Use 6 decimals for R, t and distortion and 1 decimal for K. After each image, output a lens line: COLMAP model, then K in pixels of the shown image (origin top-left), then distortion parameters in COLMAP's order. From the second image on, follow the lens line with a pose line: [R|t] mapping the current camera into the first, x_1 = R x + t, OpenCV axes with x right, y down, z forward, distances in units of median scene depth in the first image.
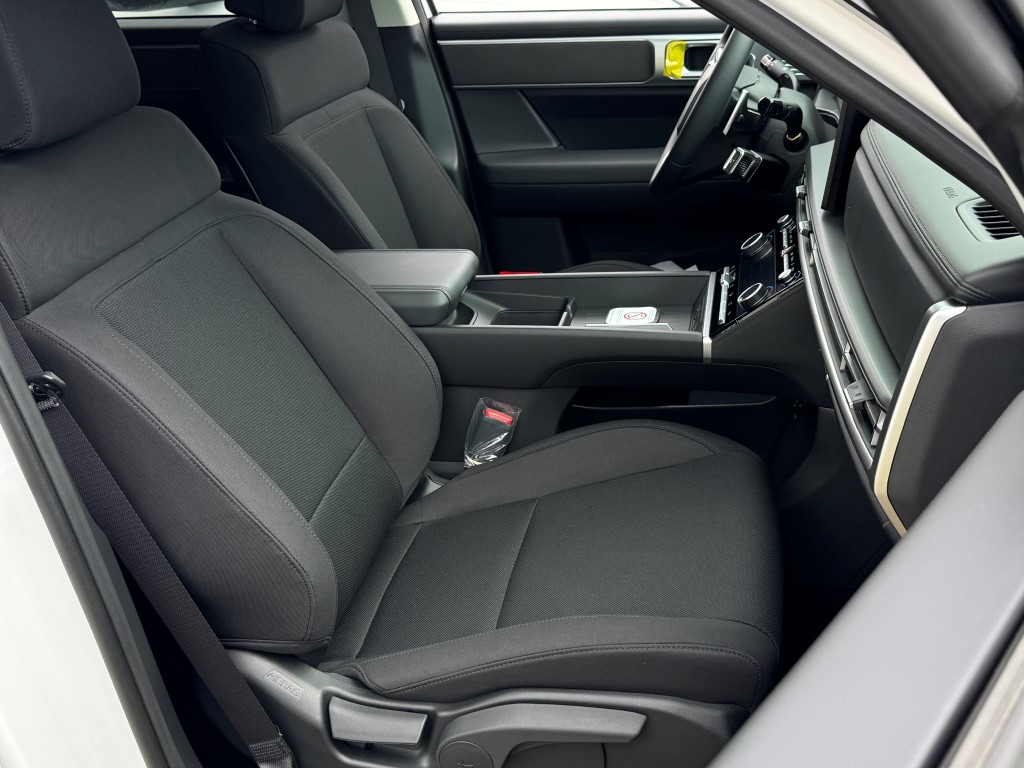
lens RADIAL K [[1202.5, 0, 513.3], [0, 1202.5, 380.3], [0, 0, 1]] dist [0.086837, 0.000000]
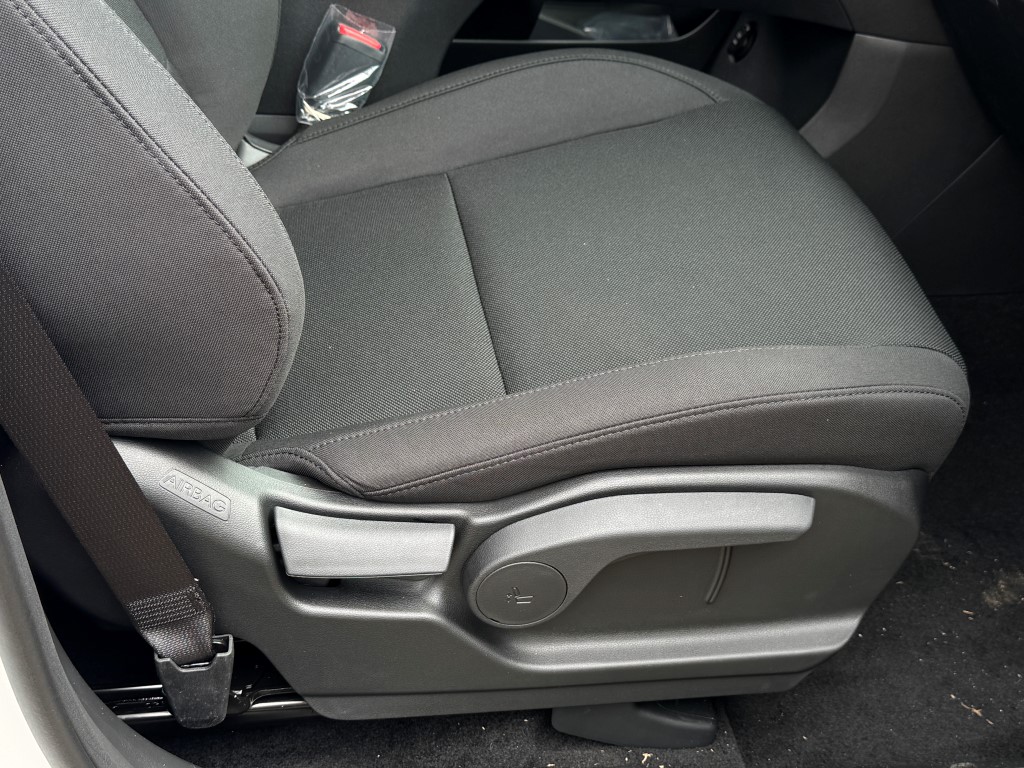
lens RADIAL K [[1426.7, 0, 511.4], [0, 1426.7, 387.5], [0, 0, 1]] dist [0.169955, 0.000000]
pose [[0.930029, -0.052294, 0.363745, -0.292440], [-0.028843, 0.976382, 0.214118, 0.059649], [-0.366351, -0.209627, 0.906556, 0.365079]]
